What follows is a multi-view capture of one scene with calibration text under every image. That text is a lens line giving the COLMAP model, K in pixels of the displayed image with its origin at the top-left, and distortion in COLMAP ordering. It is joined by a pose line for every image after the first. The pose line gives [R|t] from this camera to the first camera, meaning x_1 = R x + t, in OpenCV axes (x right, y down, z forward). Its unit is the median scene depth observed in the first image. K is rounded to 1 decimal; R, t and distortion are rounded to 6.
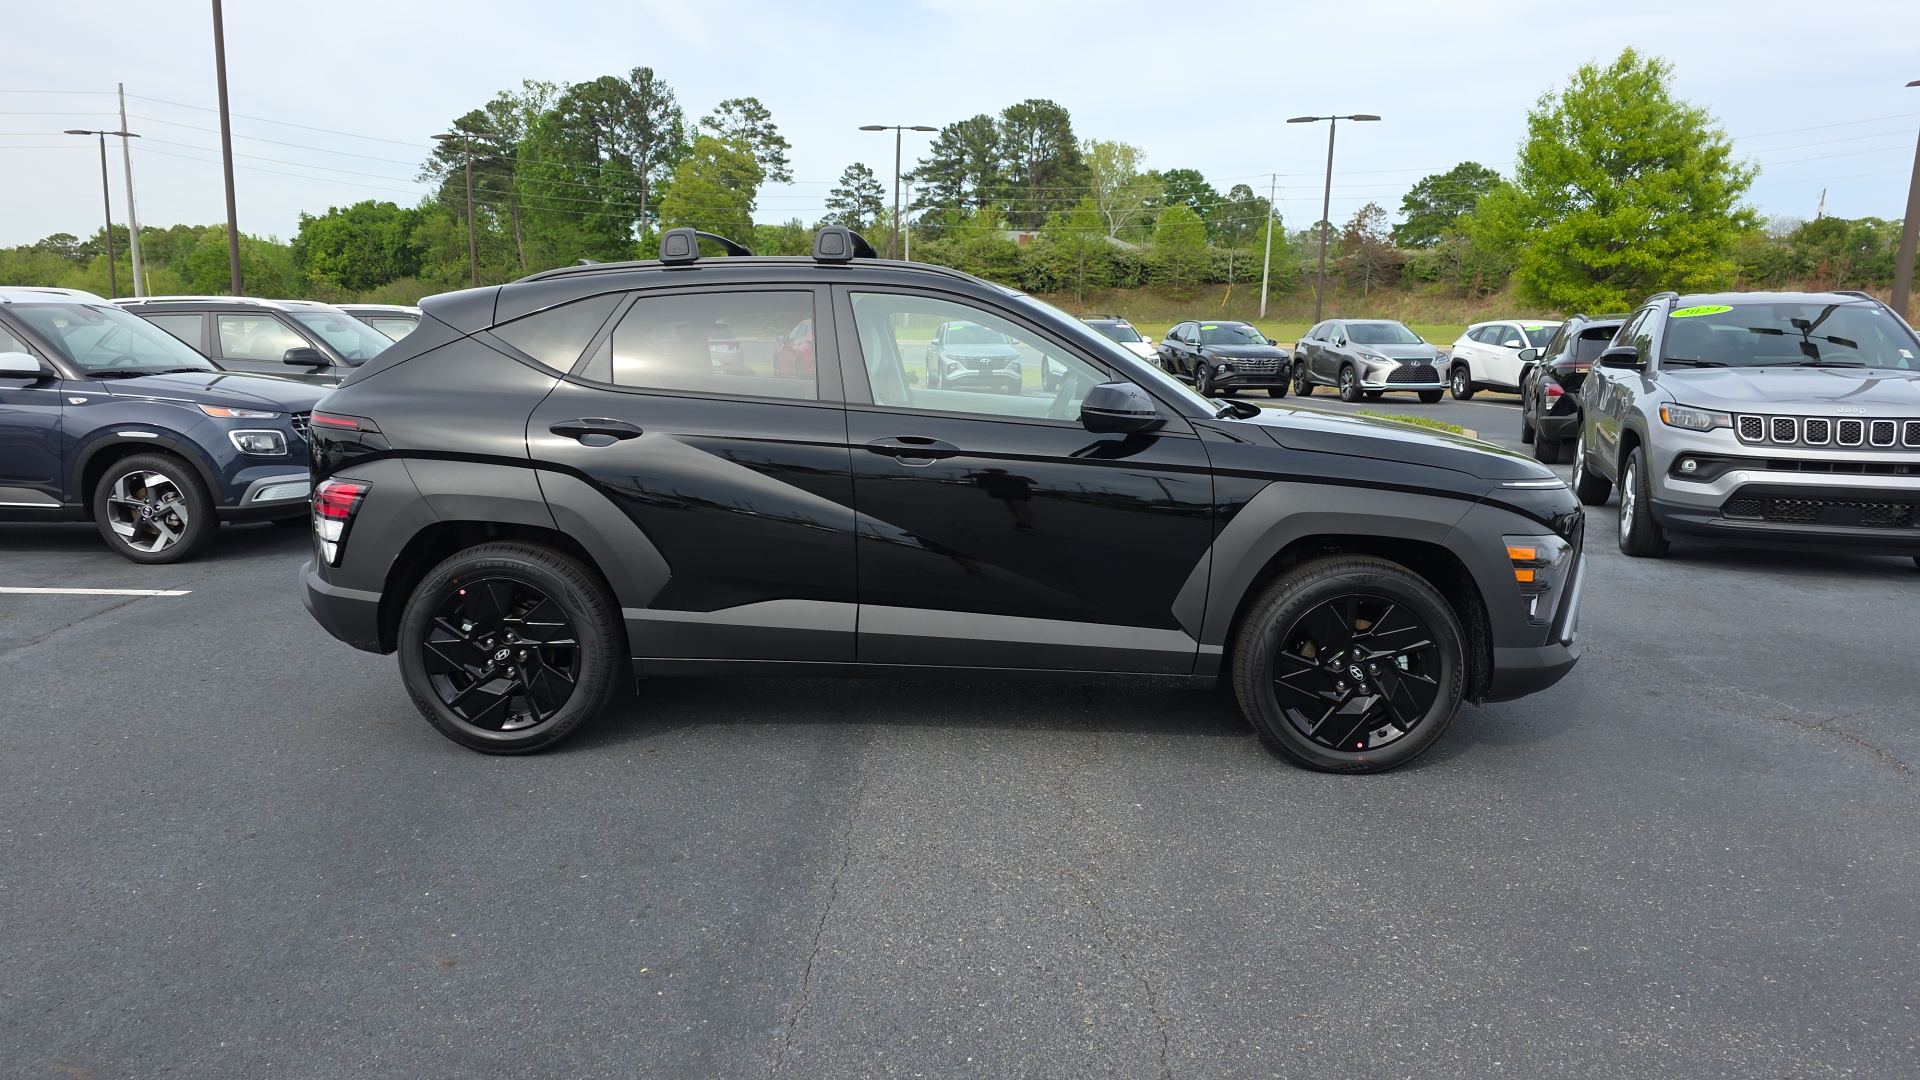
lens RADIAL K [[1356.7, 0, 960.1], [0, 1356.7, 560.5], [0, 0, 1]] dist [0.003360, -0.027076]
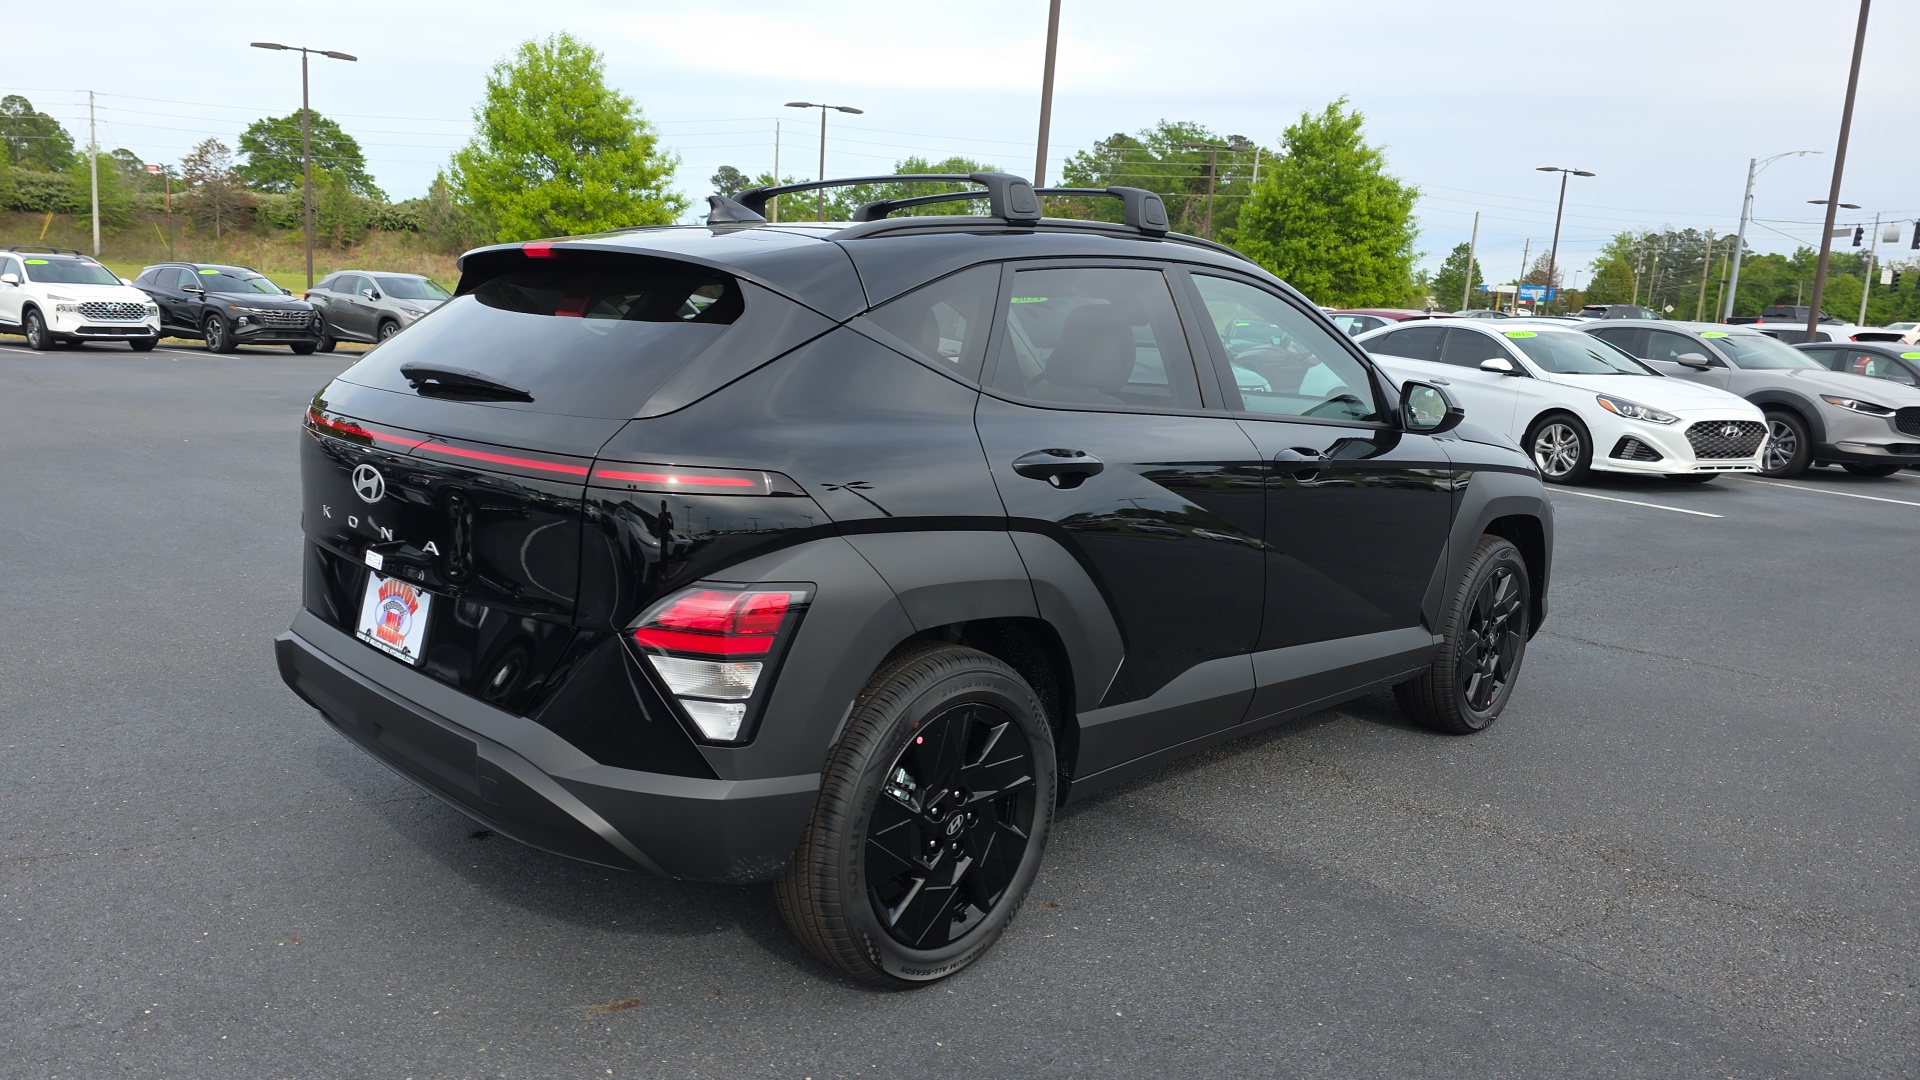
lens RADIAL K [[1298.9, 0, 879.8], [0, 1298.9, 543.1], [0, 0, 1]] dist [-0.003586, -0.003905]
pose [[0.661907, -0.102329, 0.742568, -0.158829], [0.077628, 0.994669, 0.067874, -0.021069], [-0.745556, 0.012718, 0.666322, 0.122518]]
